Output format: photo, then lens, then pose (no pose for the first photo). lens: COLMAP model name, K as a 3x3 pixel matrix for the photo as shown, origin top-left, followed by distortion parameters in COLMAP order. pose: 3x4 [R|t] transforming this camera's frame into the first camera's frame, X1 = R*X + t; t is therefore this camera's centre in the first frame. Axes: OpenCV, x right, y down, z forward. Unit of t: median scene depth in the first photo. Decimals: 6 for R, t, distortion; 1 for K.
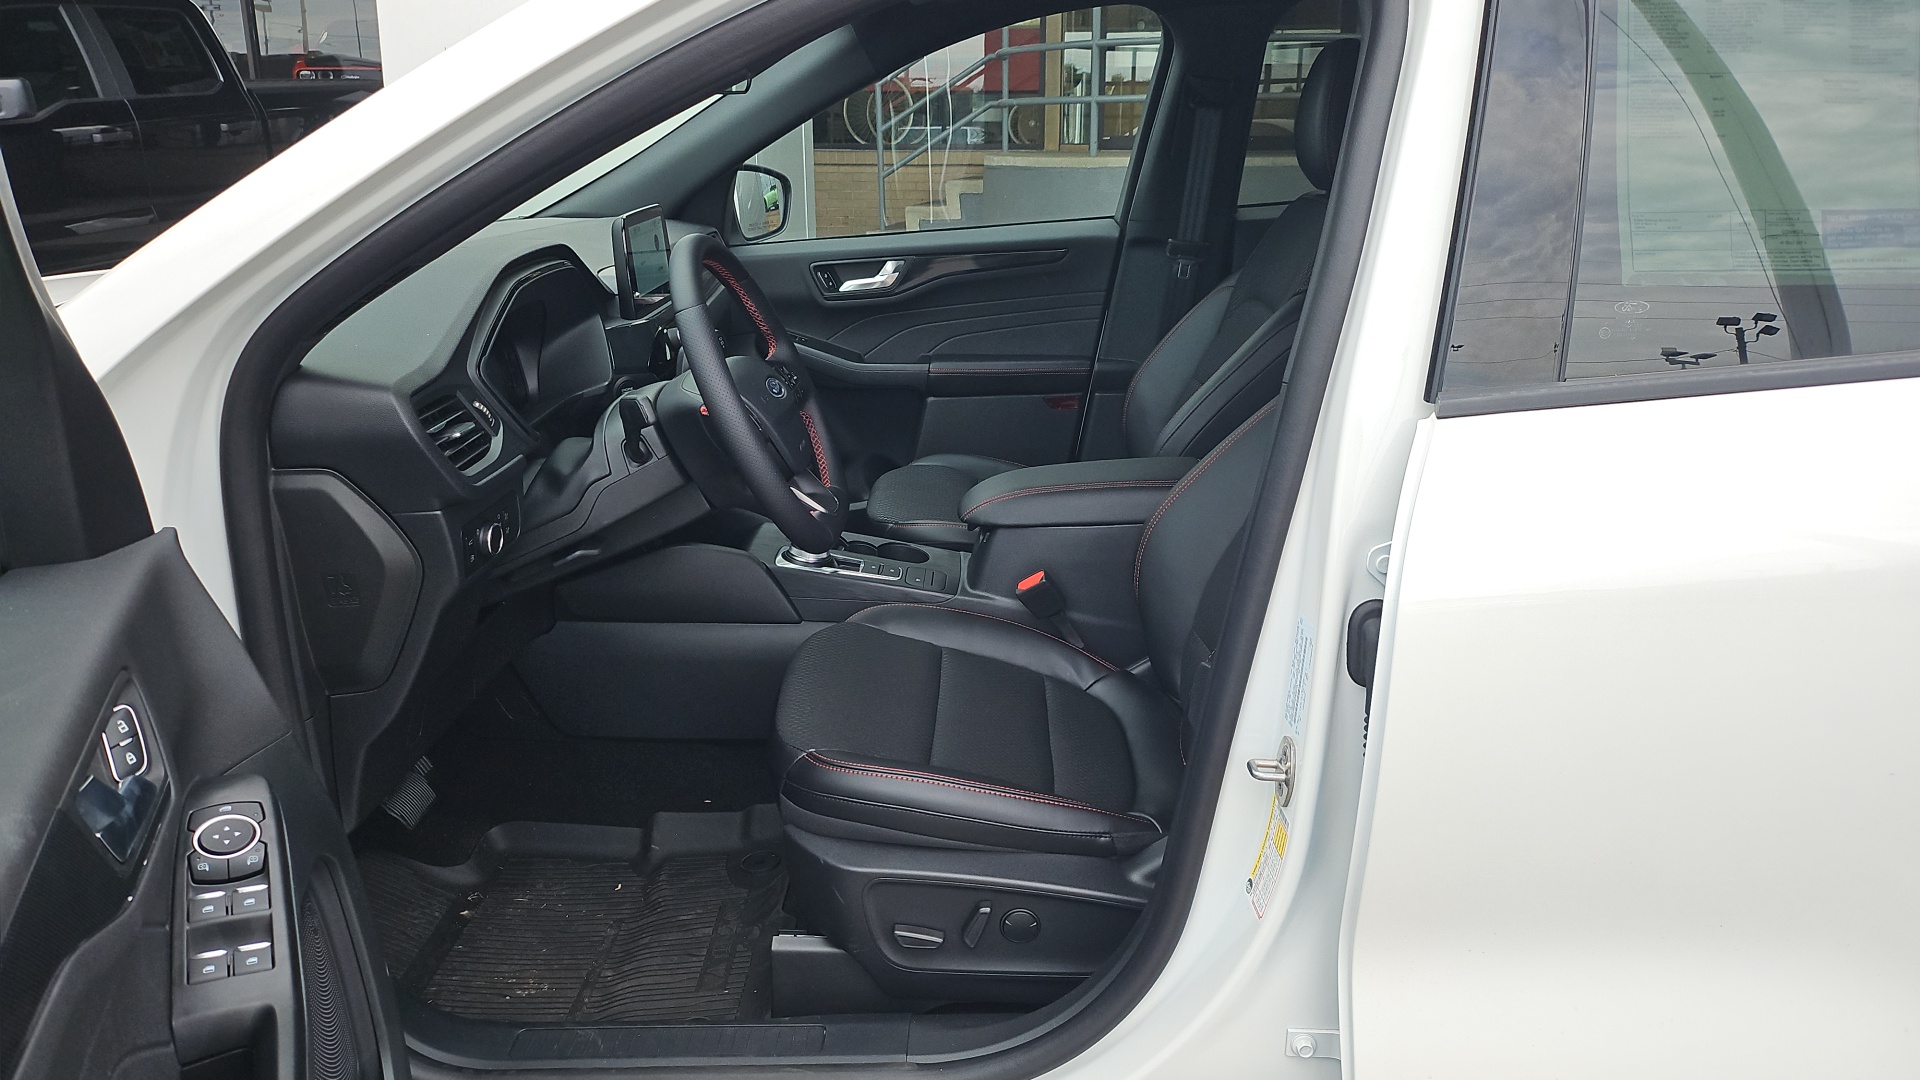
lens RADIAL K [[1380.9, 0, 965.3], [0, 1380.9, 542.1], [0, 0, 1]] dist [0.077272, -0.067325]
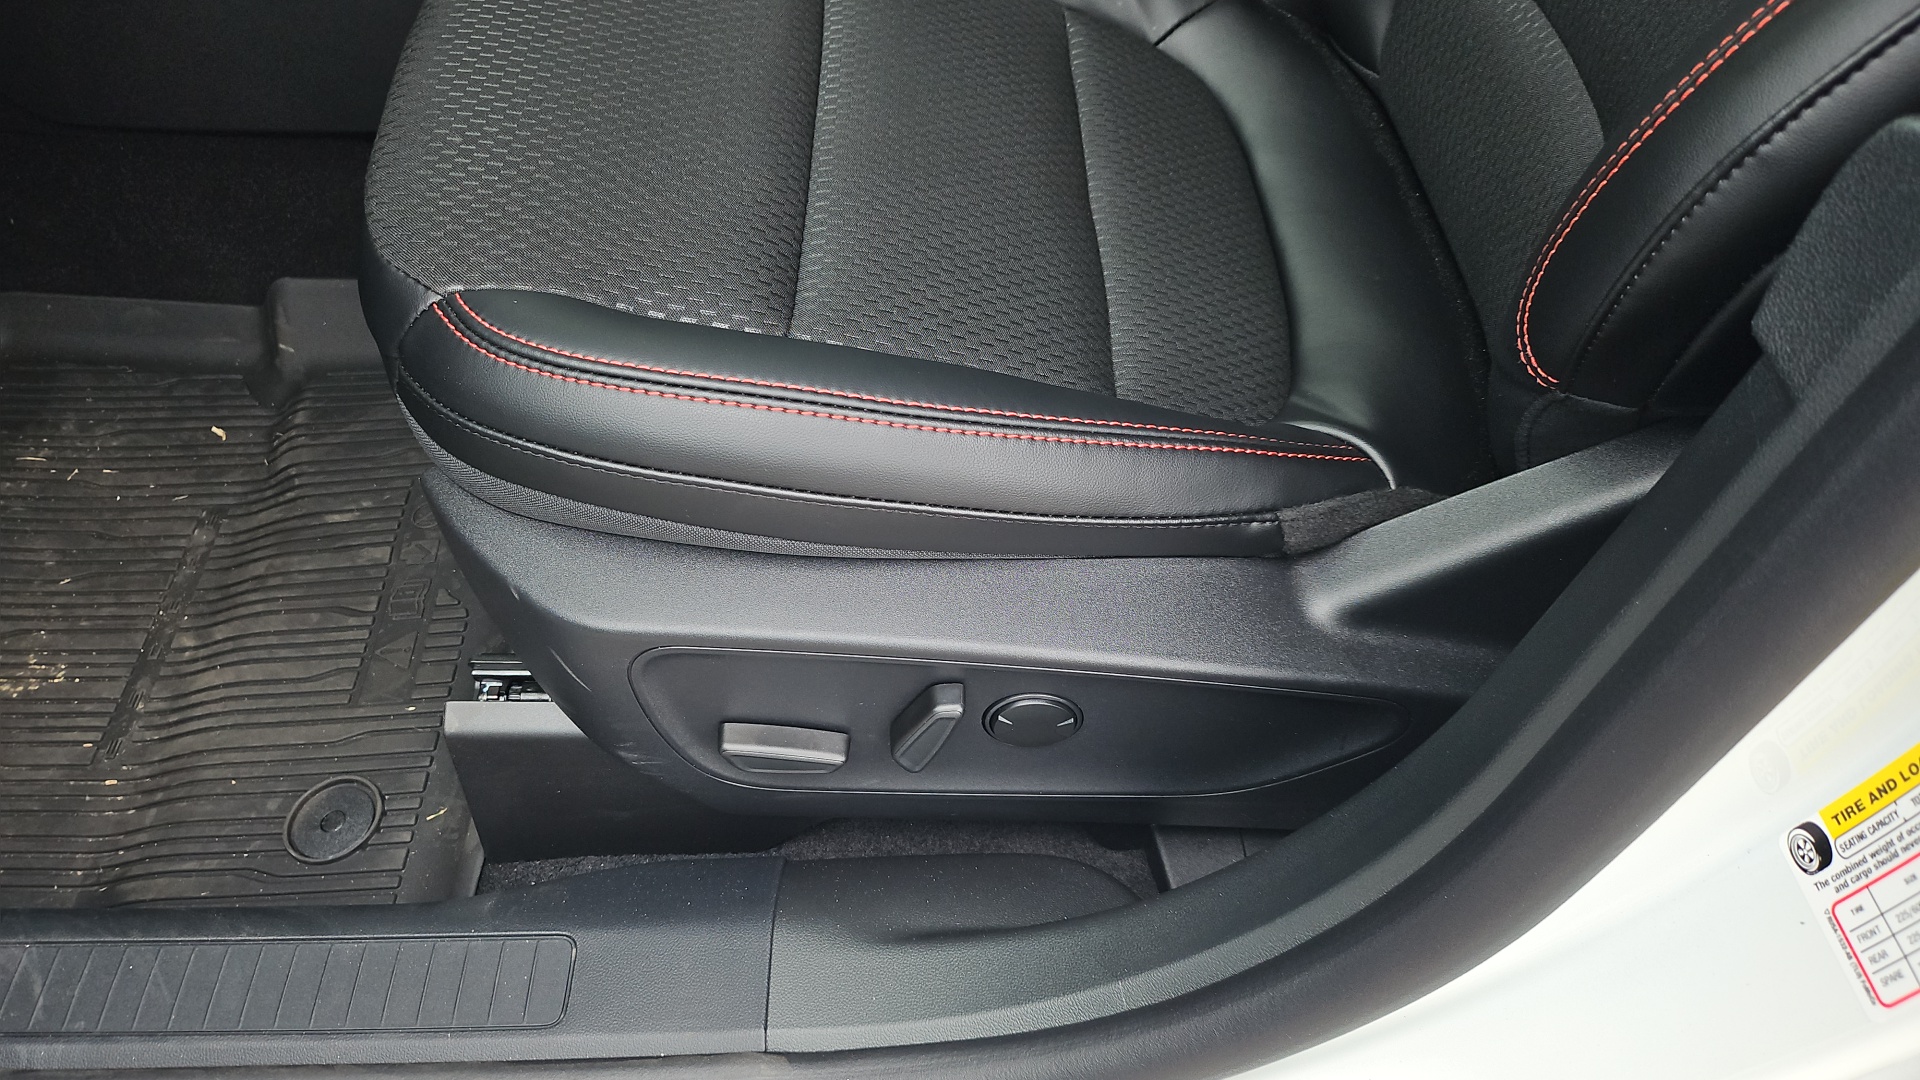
lens RADIAL K [[1321.4, 0, 960.0], [0, 1321.4, 540.0], [0, 0, 1]] dist [0.048346, -0.062374]
pose [[0.998431, -0.019117, 0.052636, -0.000903], [-0.010668, 0.857792, 0.513887, 0.026497], [-0.054975, -0.513642, 0.856242, 0.590939]]
